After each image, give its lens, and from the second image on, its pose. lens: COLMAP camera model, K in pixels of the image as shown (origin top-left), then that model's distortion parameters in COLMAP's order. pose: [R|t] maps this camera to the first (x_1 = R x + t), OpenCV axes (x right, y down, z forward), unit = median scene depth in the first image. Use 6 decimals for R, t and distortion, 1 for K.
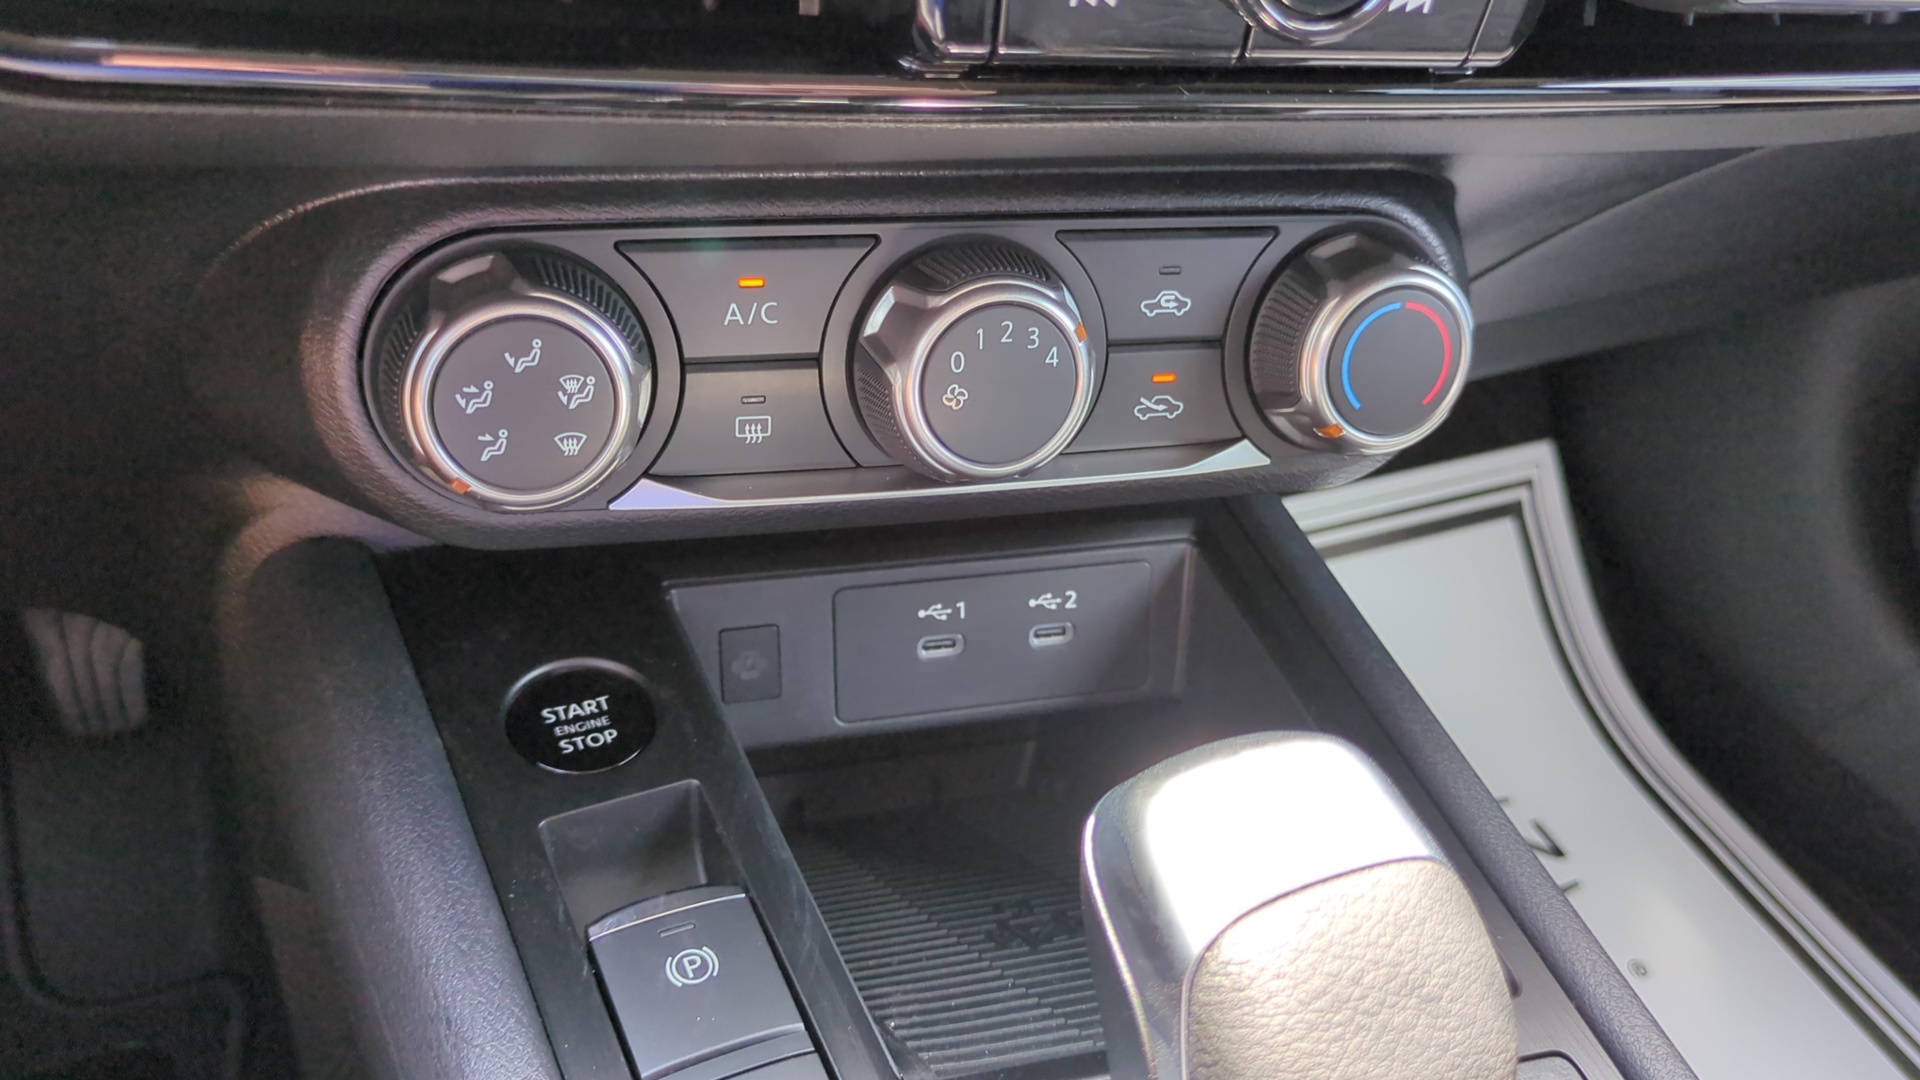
lens RADIAL K [[1729.0, 0, 960.0], [0, 1729.0, 540.0], [0, 0, 1]] dist [0.054102, -0.000081]
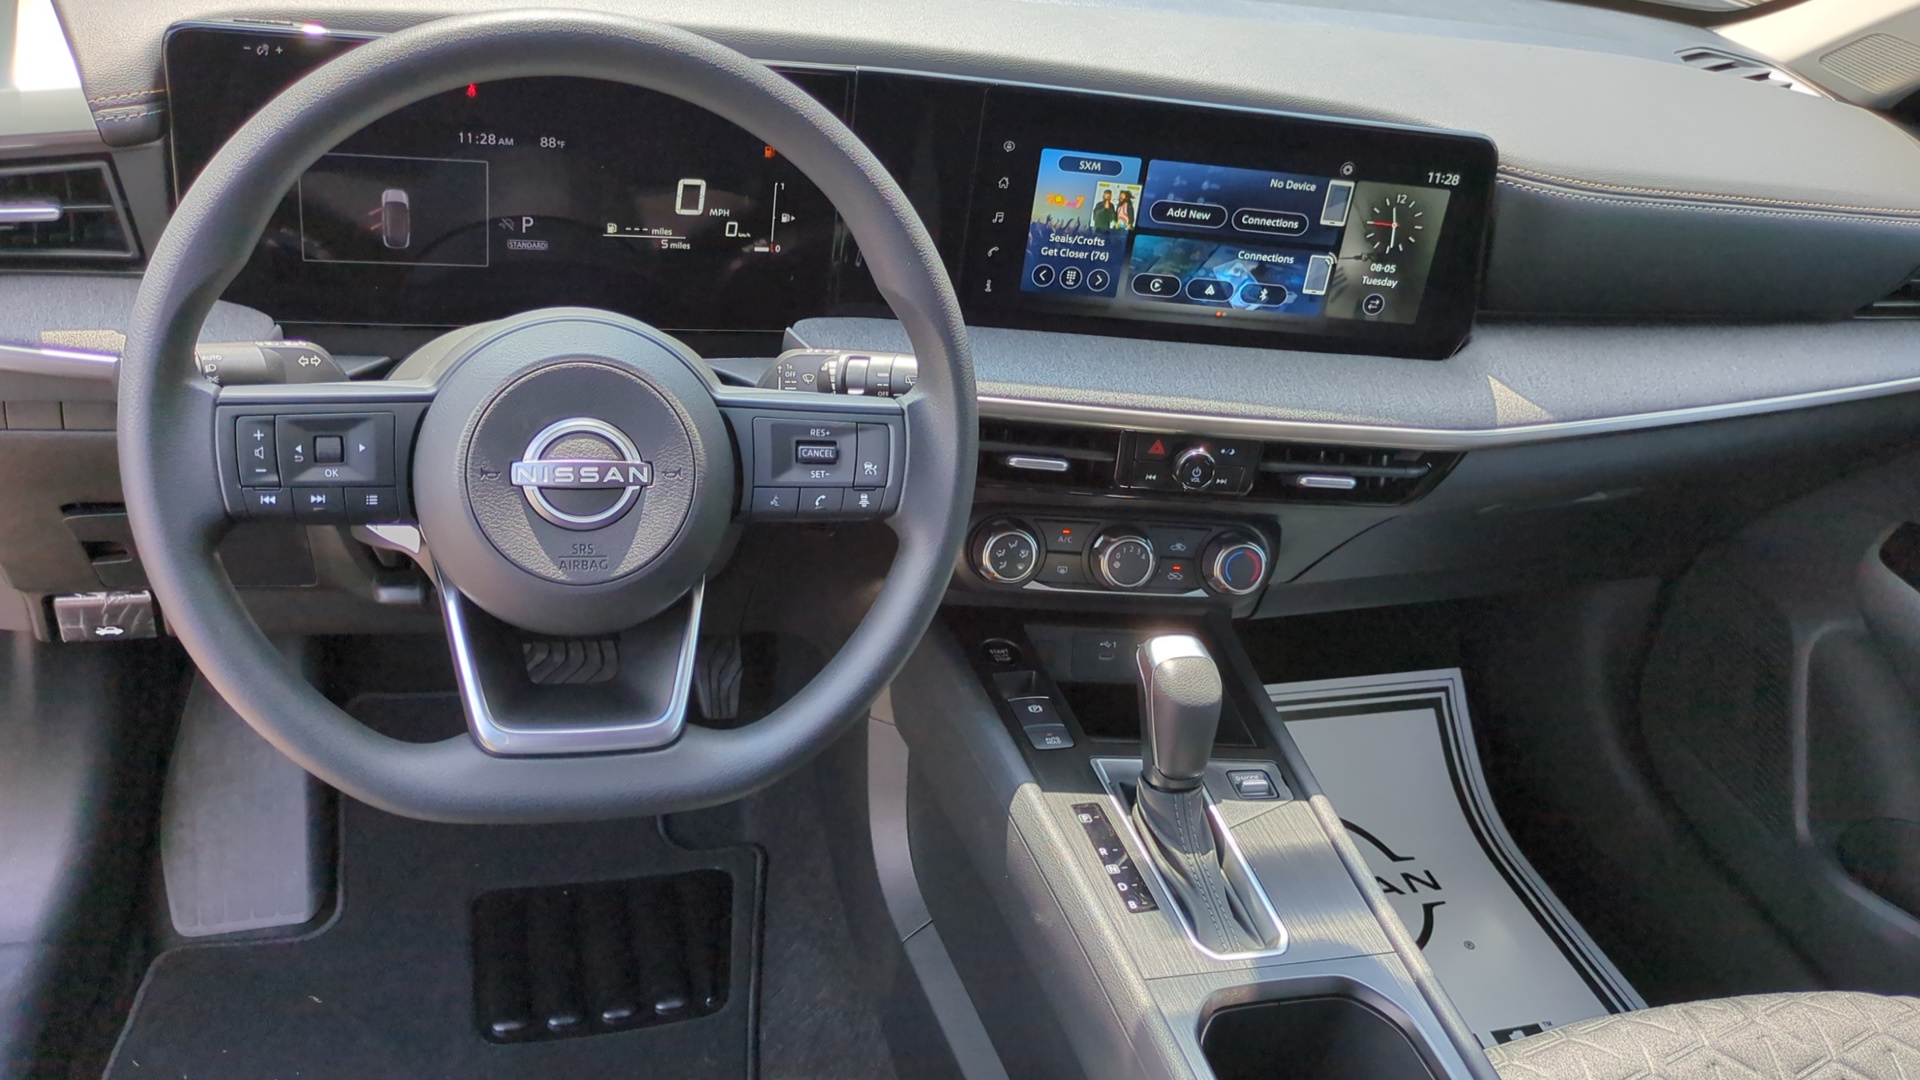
lens RADIAL K [[1729.0, 0, 960.0], [0, 1729.0, 540.0], [0, 0, 1]] dist [0.054102, -0.000081]
pose [[0.991306, 0.077550, -0.106298, 0.052738], [-0.093770, 0.983097, -0.157252, 0.470145], [0.092306, 0.165853, 0.981821, -2.644650]]
